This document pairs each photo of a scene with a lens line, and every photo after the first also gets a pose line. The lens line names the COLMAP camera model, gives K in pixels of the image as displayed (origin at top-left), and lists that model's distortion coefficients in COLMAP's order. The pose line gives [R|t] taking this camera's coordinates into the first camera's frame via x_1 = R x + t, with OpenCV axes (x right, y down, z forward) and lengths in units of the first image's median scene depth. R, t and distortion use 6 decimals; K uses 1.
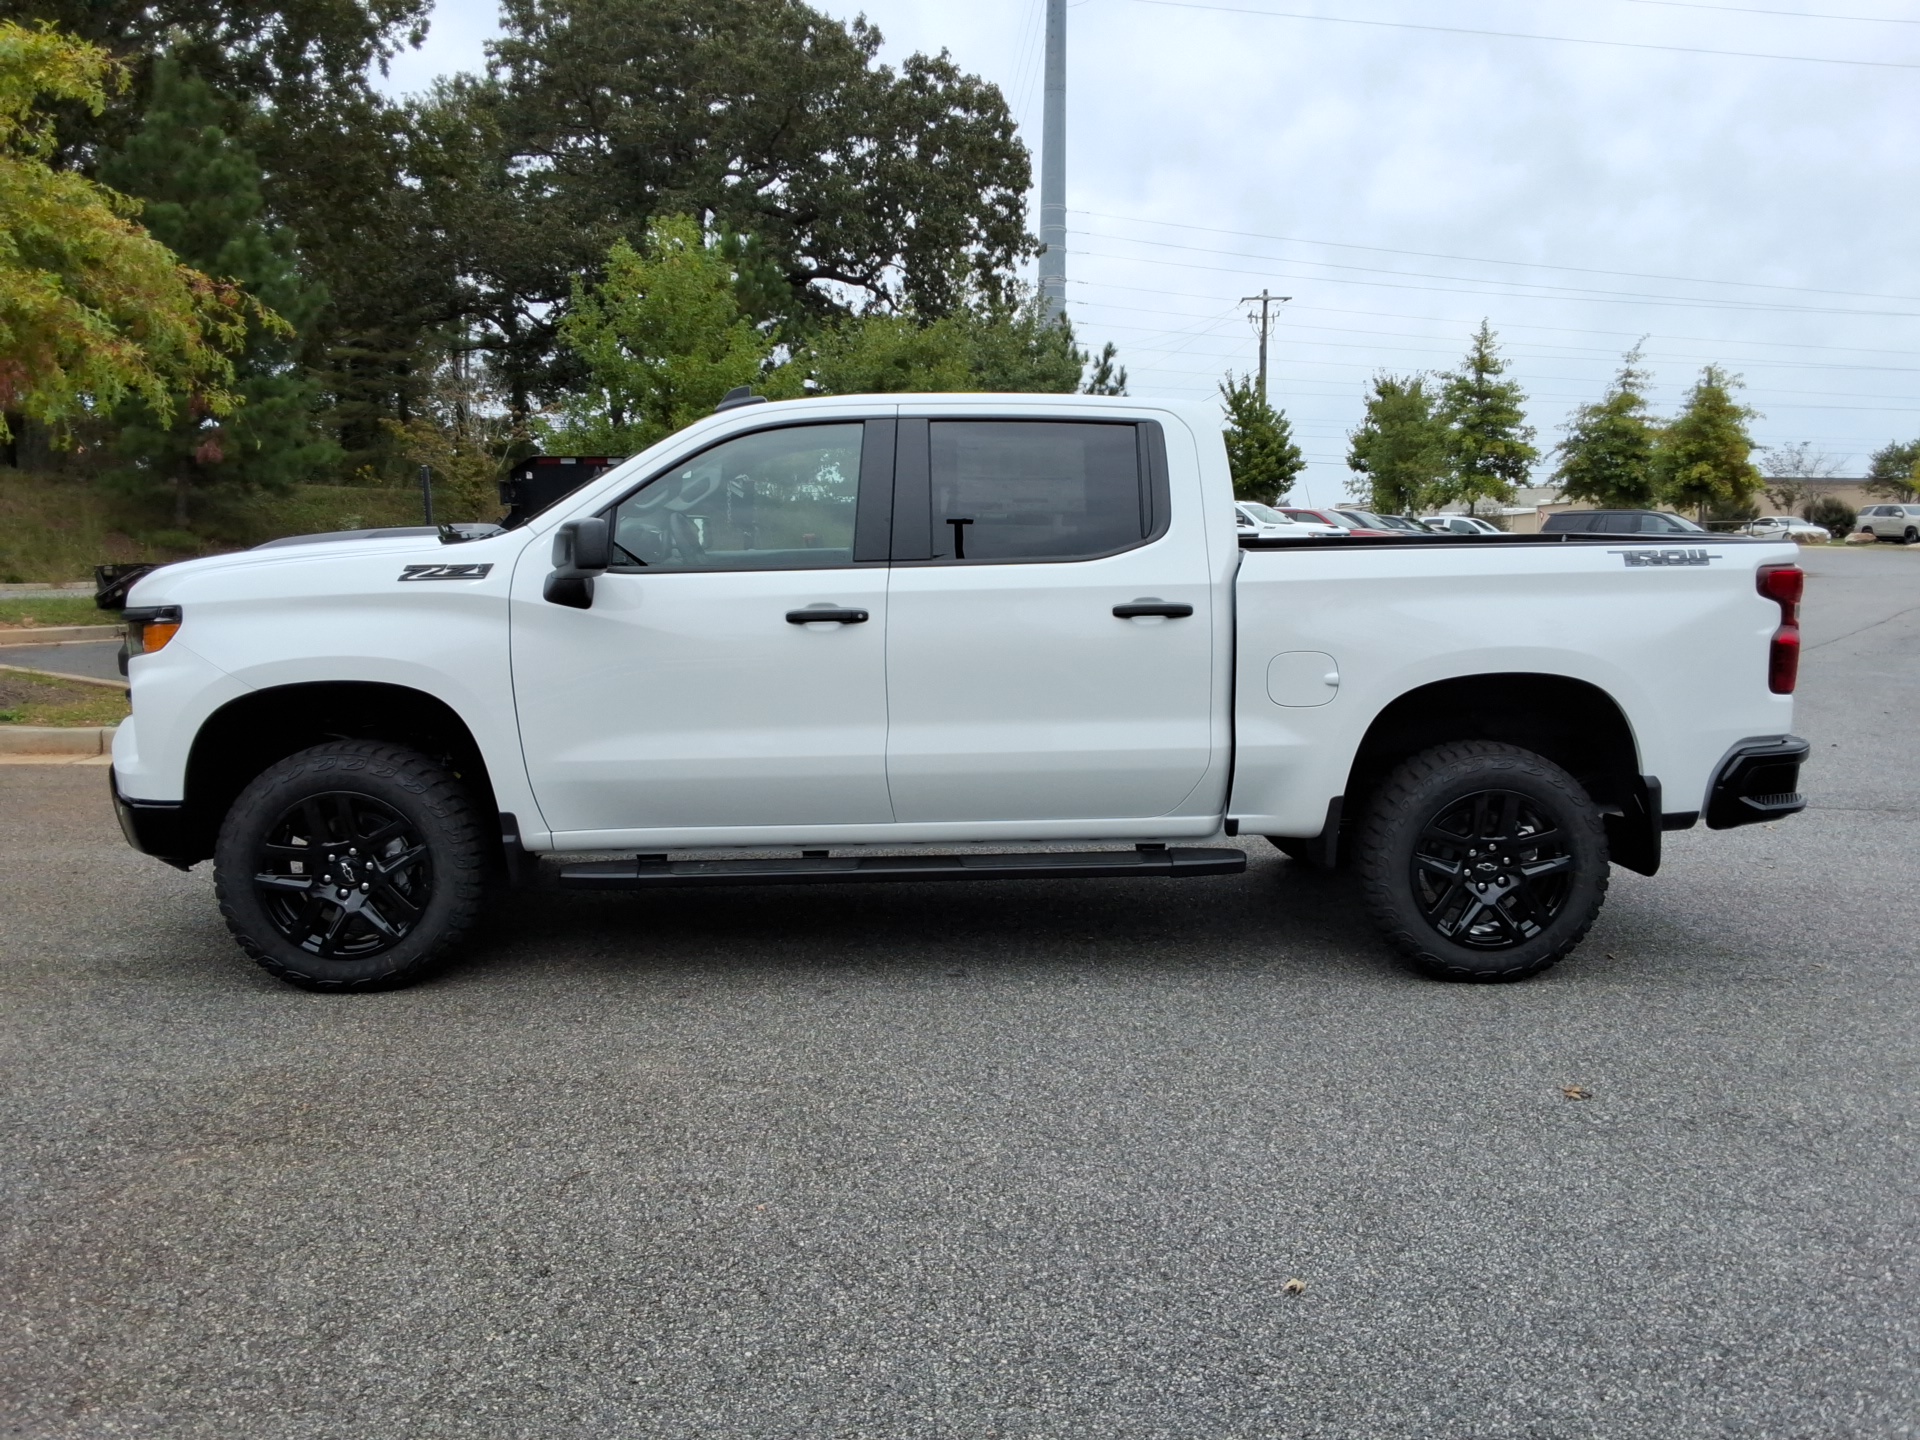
lens RADIAL K [[1541.8, 0, 966.4], [0, 1541.8, 718.6], [0, 0, 1]] dist [0.099357, -0.138844]
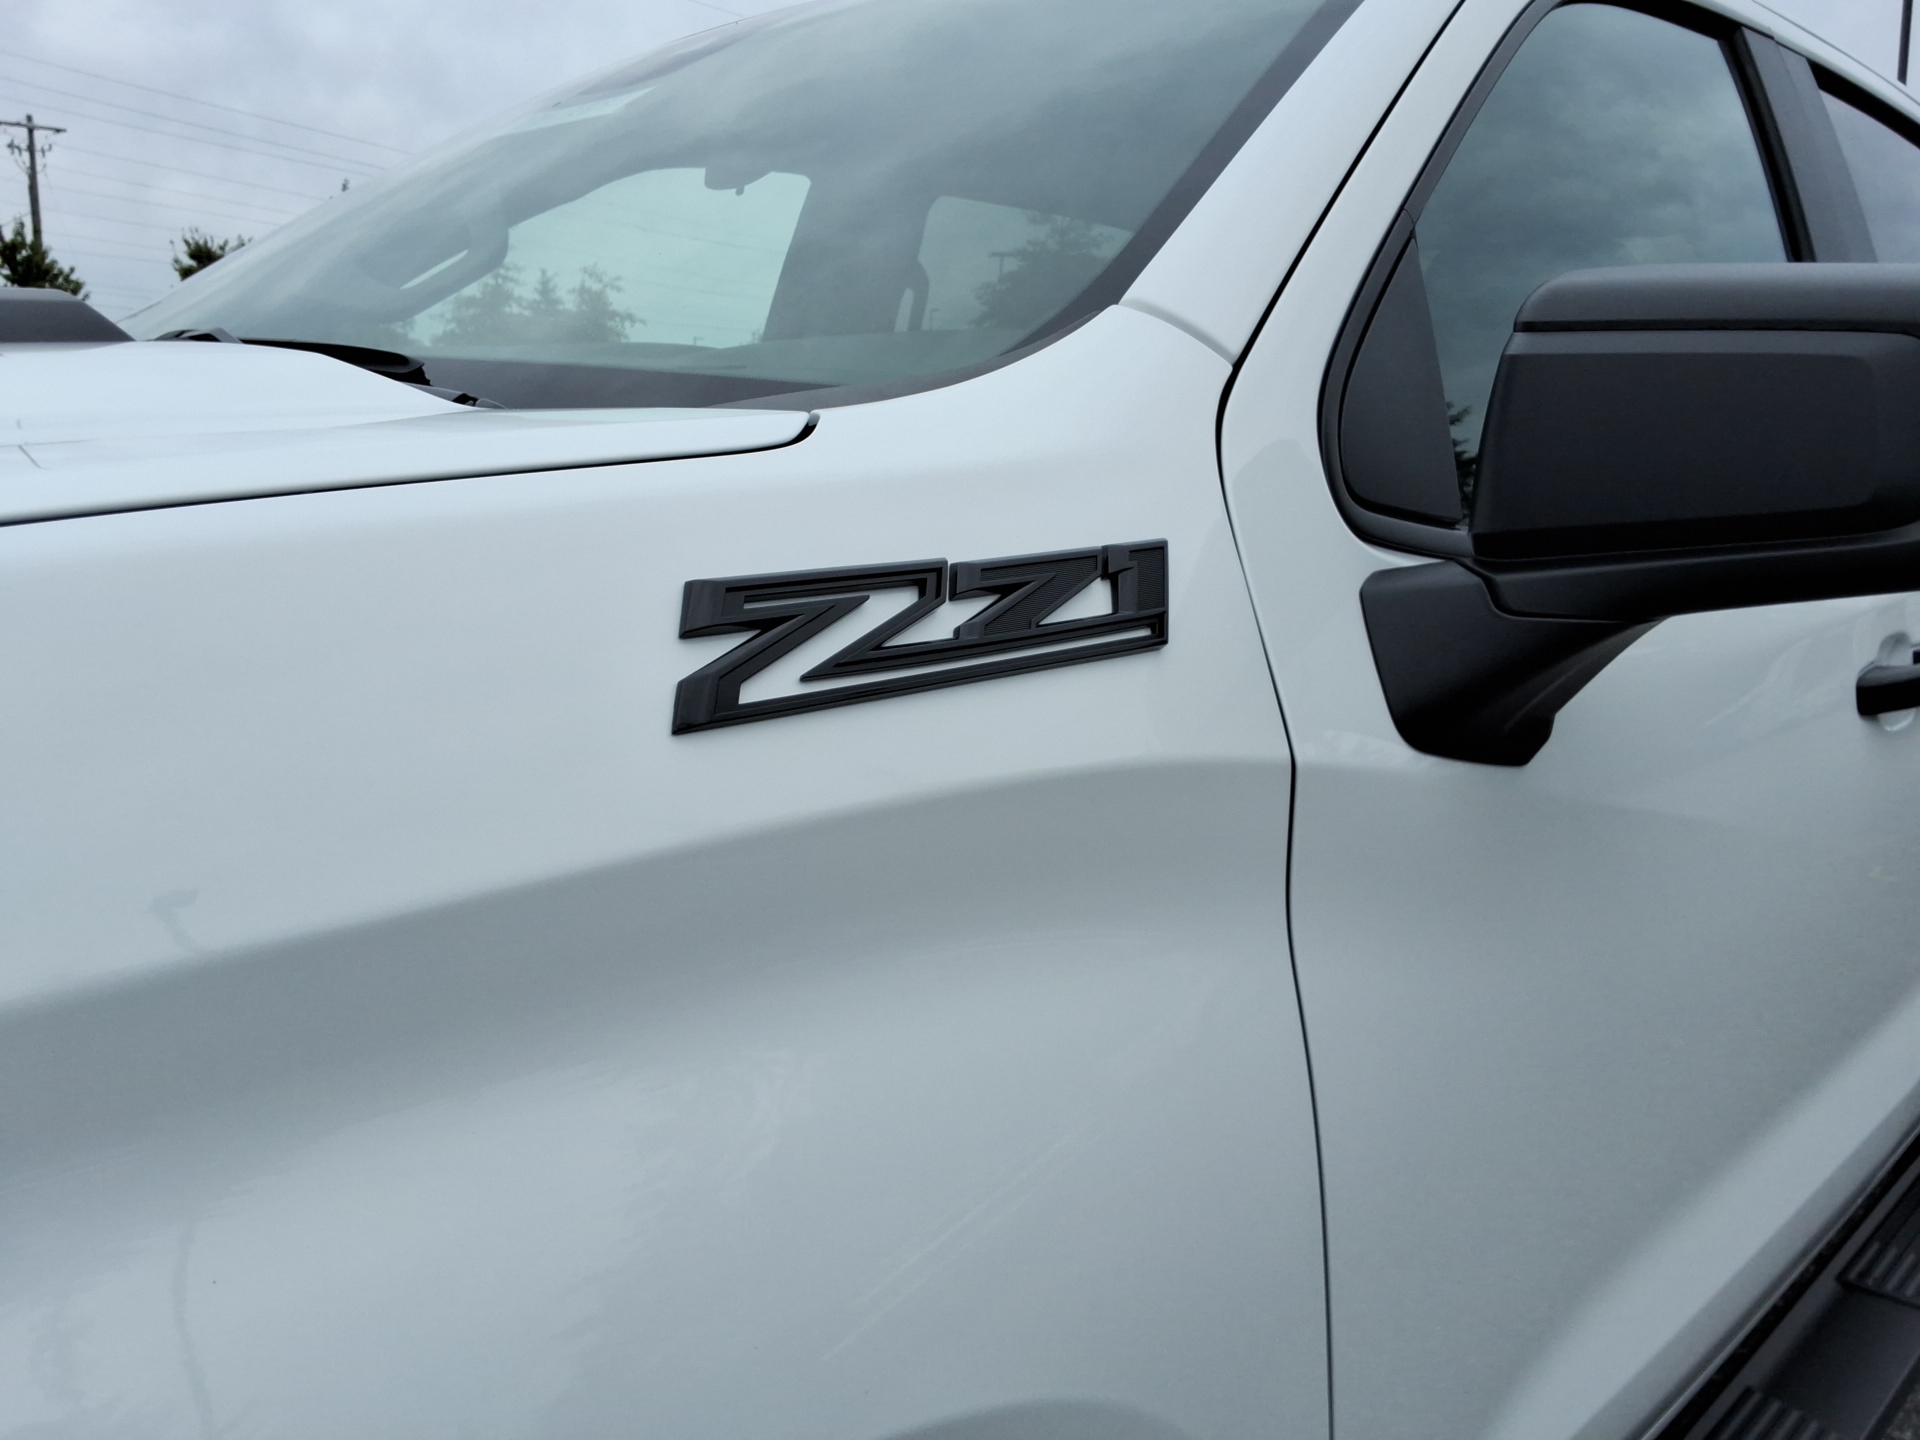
lens RADIAL K [[1541.8, 0, 961.8], [0, 1541.8, 725.7], [0, 0, 1]] dist [0.099357, -0.138844]
pose [[0.730193, -0.105189, 0.675095, -0.047016], [0.058834, 0.994088, 0.091257, -0.010814], [-0.680703, -0.026917, 0.732065, 0.100677]]
